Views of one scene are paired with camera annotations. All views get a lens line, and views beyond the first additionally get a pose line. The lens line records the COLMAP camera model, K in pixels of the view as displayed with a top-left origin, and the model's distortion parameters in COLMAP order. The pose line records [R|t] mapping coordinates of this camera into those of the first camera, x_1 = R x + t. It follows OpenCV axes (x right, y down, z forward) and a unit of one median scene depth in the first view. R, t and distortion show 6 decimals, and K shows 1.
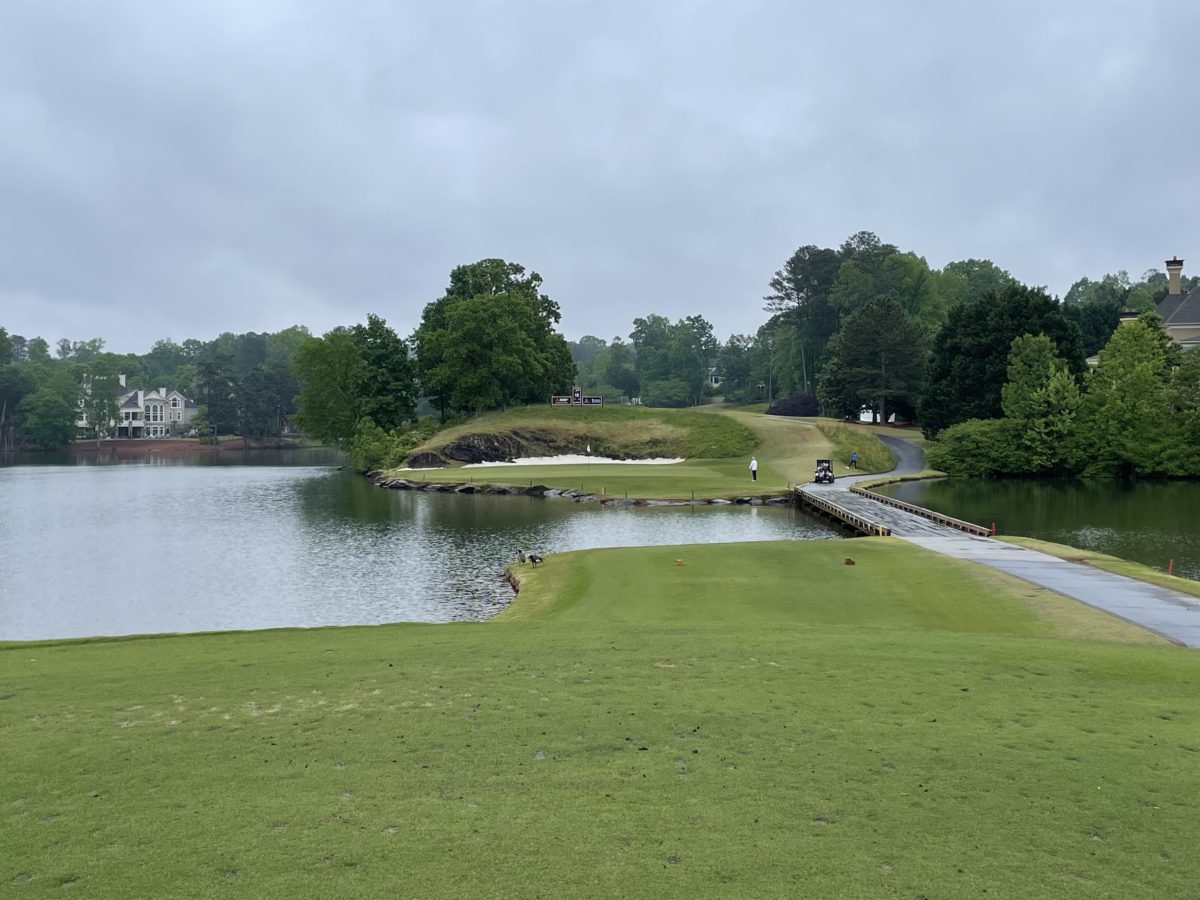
lens RADIAL K [[1503.6, 0, 599.9], [0, 1503.6, 449.7], [0, 0, 1]] dist [-0.011086, 0.000000]
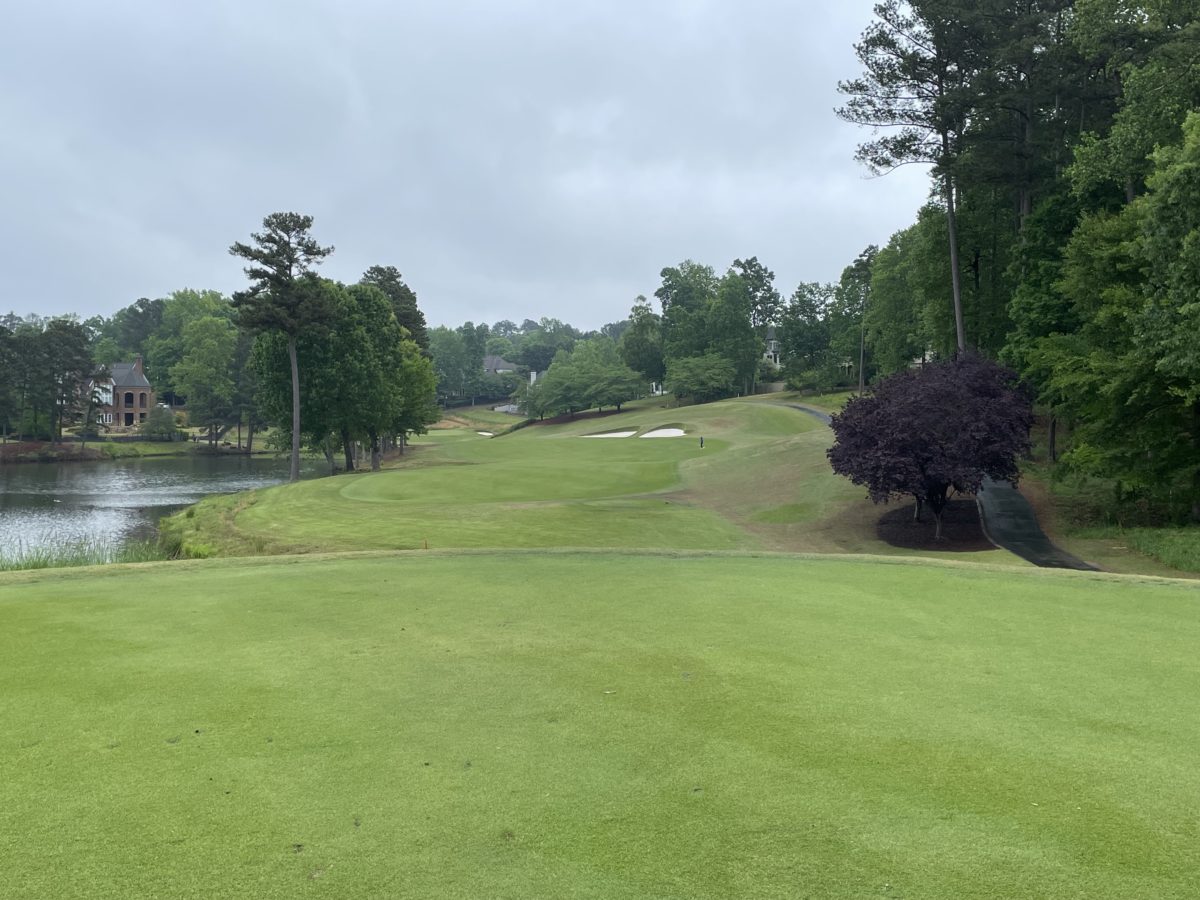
lens RADIAL K [[1329.1, 0, 600.2], [0, 1329.1, 449.7], [0, 0, 1]] dist [0.017472, 0.000000]
pose [[0.996520, 0.009921, -0.082765, 0.048787], [-0.008932, 0.999884, 0.012319, -0.012401], [0.082877, -0.011536, 0.996493, 0.419338]]
